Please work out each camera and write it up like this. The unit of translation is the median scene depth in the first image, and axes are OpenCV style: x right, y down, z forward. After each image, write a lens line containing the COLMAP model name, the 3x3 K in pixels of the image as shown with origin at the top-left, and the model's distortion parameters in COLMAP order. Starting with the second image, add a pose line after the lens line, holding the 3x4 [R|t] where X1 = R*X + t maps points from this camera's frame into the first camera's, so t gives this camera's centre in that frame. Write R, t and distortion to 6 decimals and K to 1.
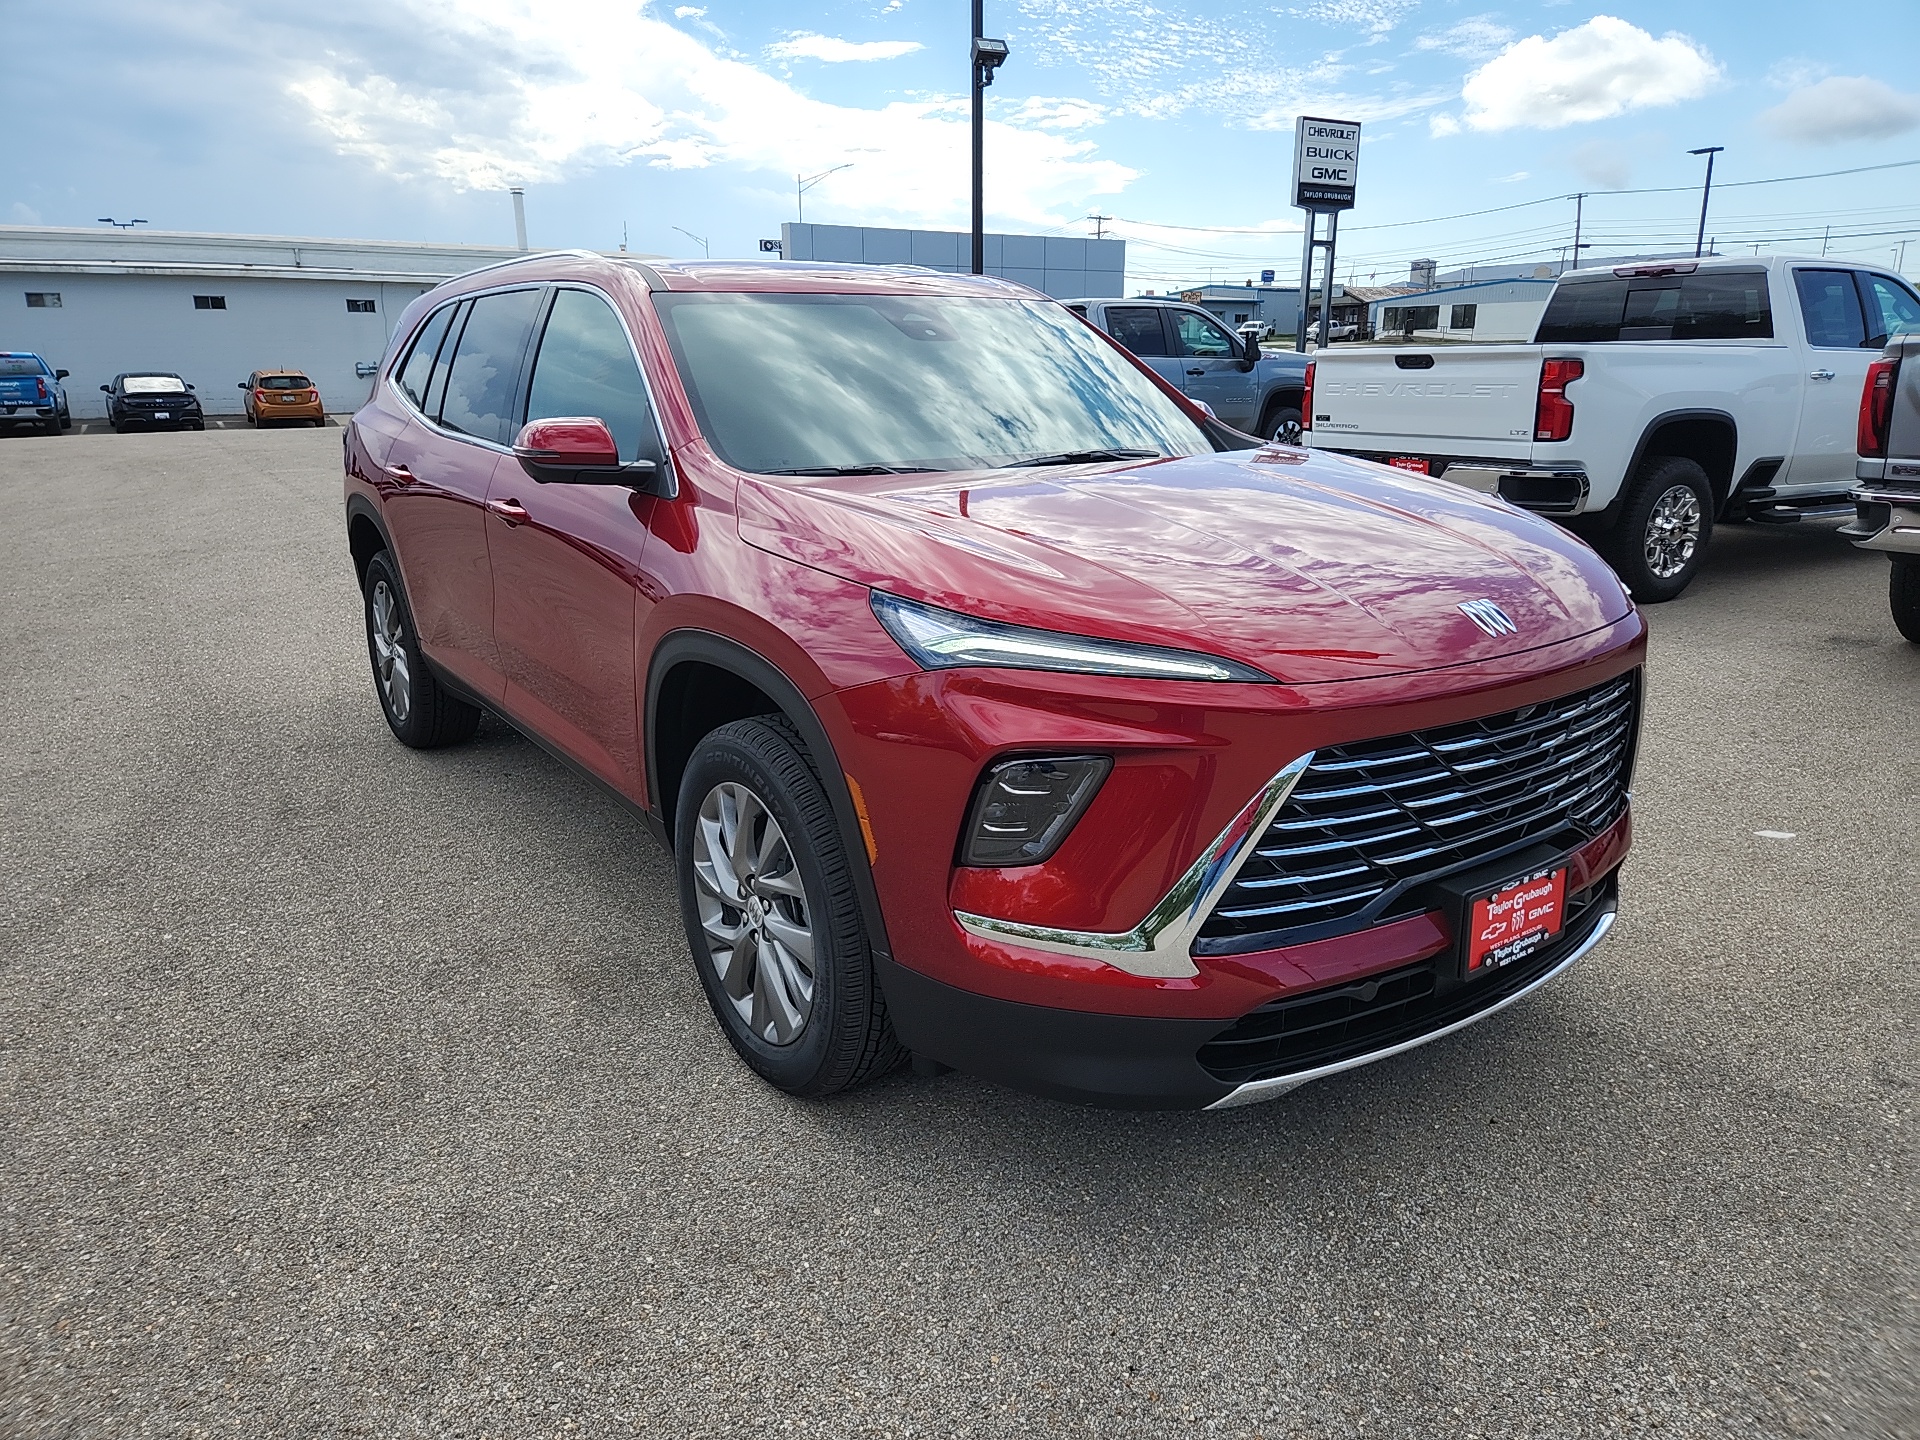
lens RADIAL K [[1390.0, 0, 960.0], [0, 1390.0, 720.0], [0, 0, 1]] dist [0.098665, -0.108202]
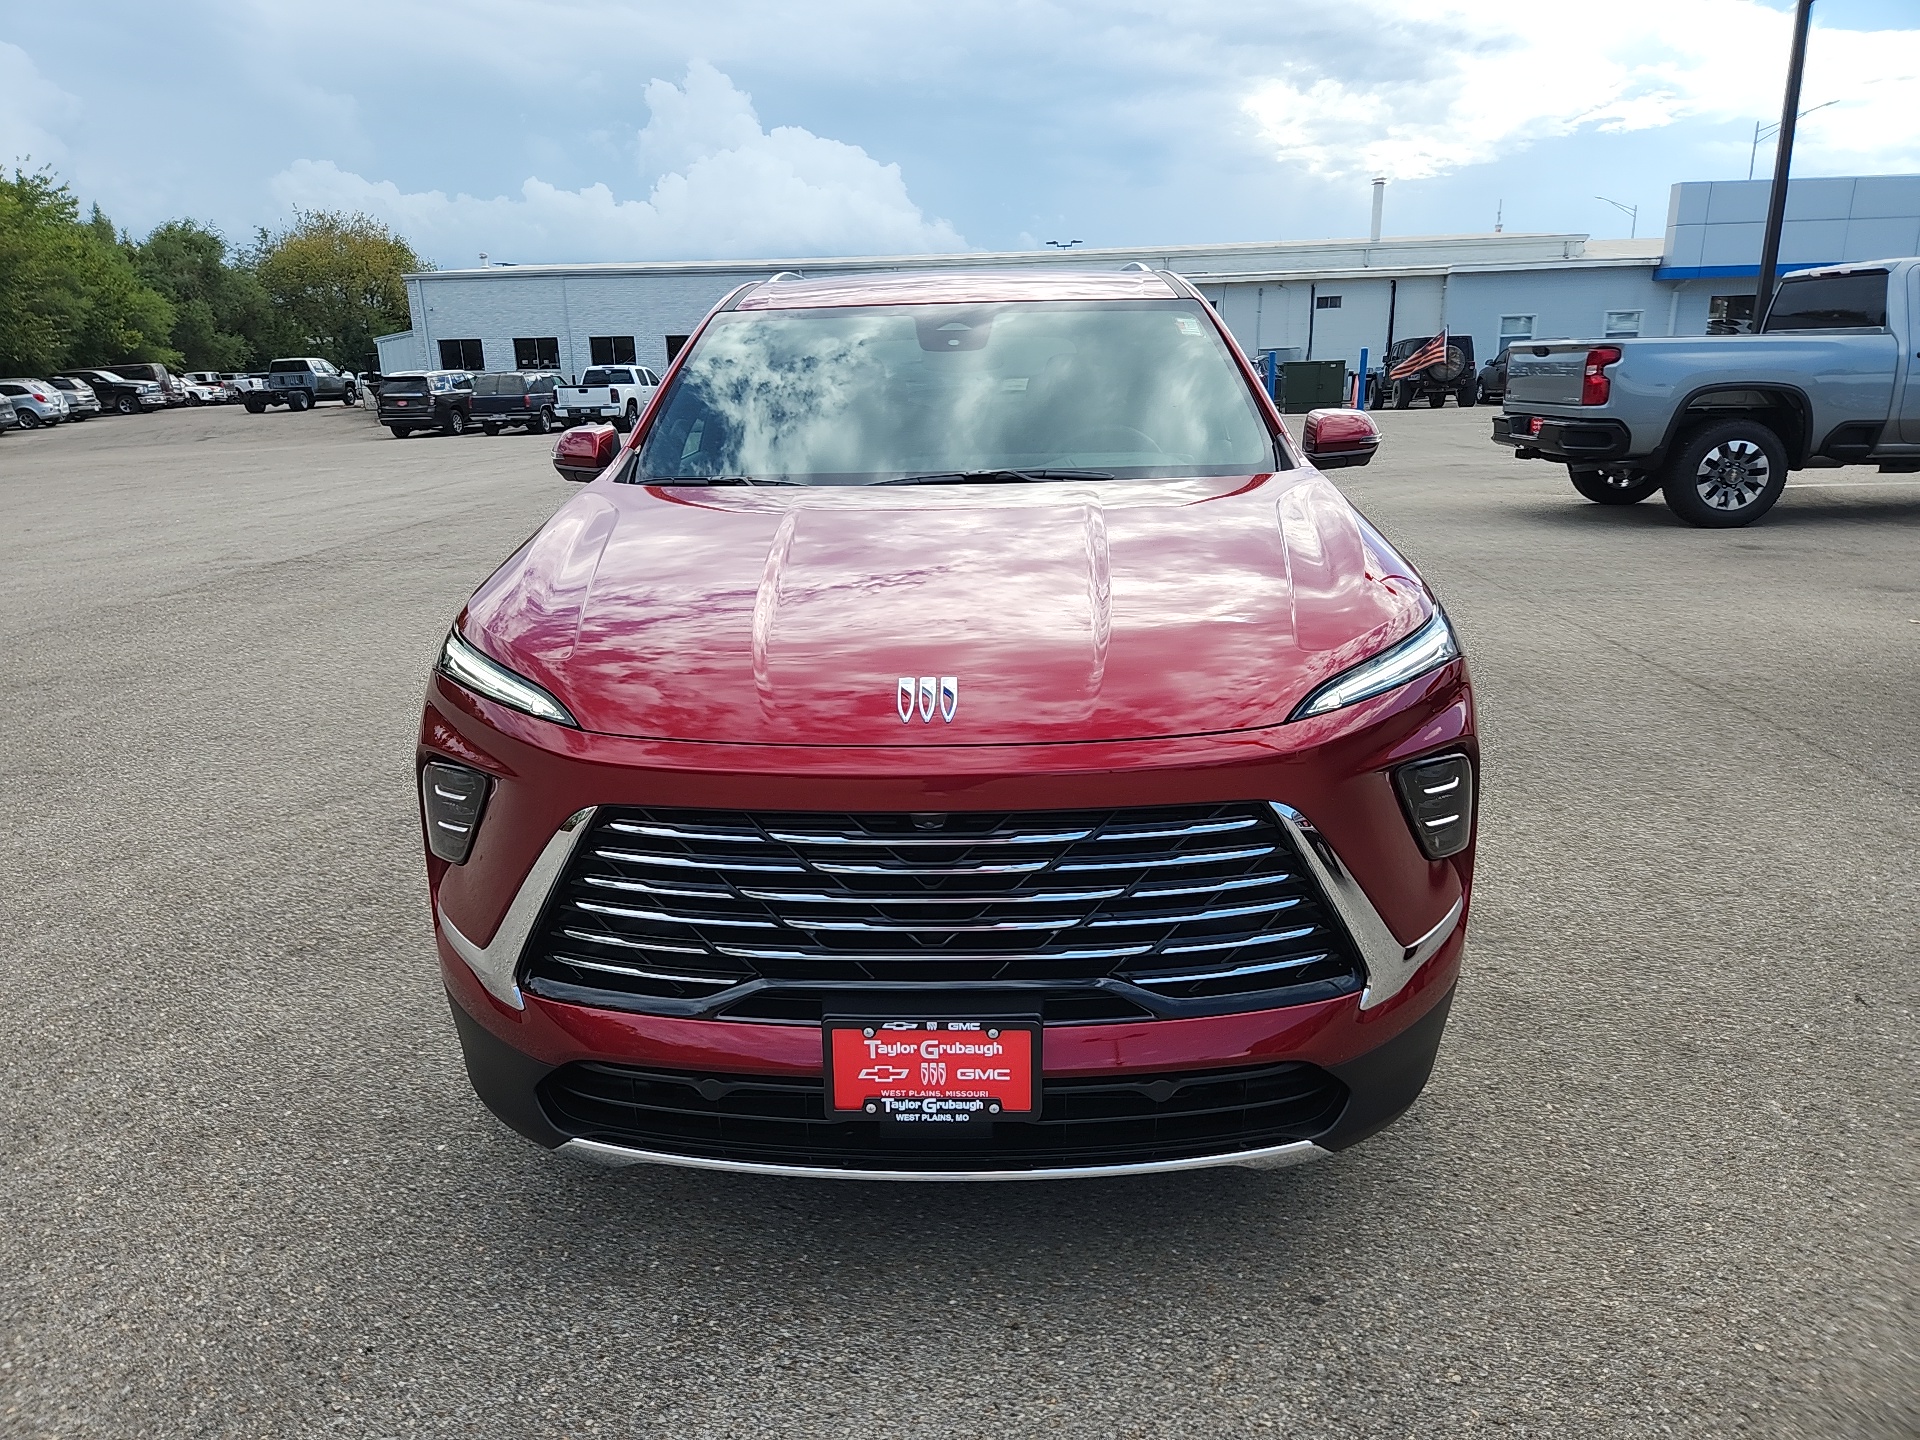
lens RADIAL K [[1390.0, 0, 960.0], [0, 1390.0, 720.0], [0, 0, 1]] dist [0.098665, -0.108202]
pose [[0.749698, 0.152061, -0.644074, 0.128962], [-0.145741, 0.987286, 0.063449, -0.016172], [0.645533, 0.046301, 0.762328, 0.055713]]
